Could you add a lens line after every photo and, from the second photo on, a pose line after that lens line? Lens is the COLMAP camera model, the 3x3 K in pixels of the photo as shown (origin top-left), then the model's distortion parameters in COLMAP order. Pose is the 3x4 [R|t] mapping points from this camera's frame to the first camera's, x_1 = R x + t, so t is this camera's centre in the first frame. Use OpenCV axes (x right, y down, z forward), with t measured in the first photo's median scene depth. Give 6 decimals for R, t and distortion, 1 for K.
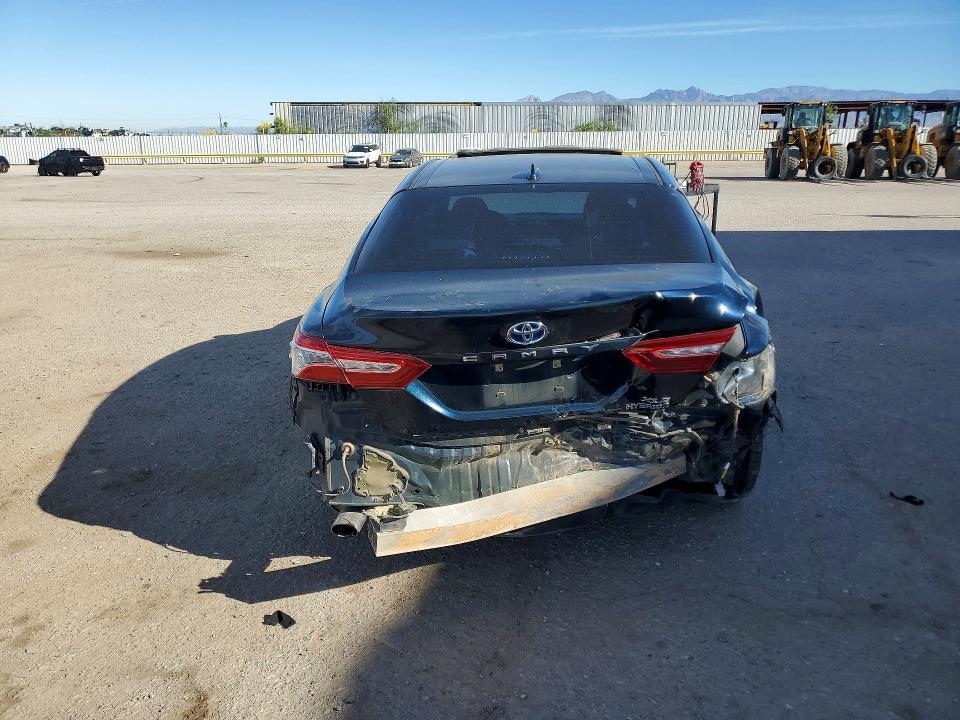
lens RADIAL K [[742.0, 0, 480.0], [0, 742.0, 360.0], [0, 0, 1]] dist [0.001405, 0.000963]
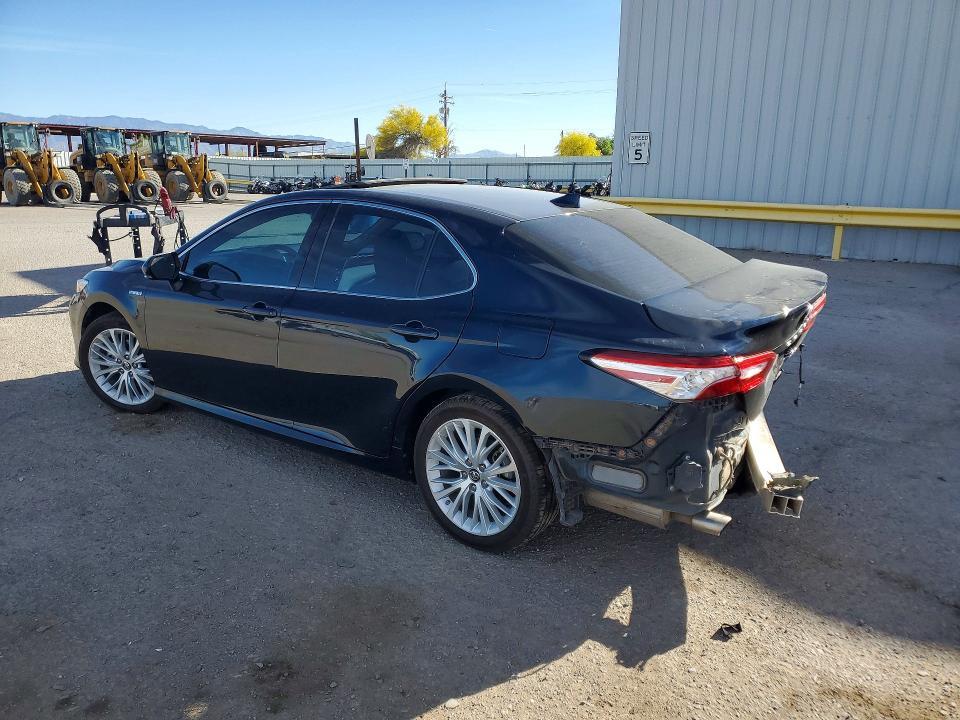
lens RADIAL K [[742.0, 0, 480.0], [0, 742.0, 360.0], [0, 0, 1]] dist [0.001405, 0.000963]
pose [[0.525162, -0.194253, 0.828535, -0.087730], [0.219212, 0.971623, 0.088854, -0.012946], [-0.822284, 0.134962, 0.552842, 0.047452]]
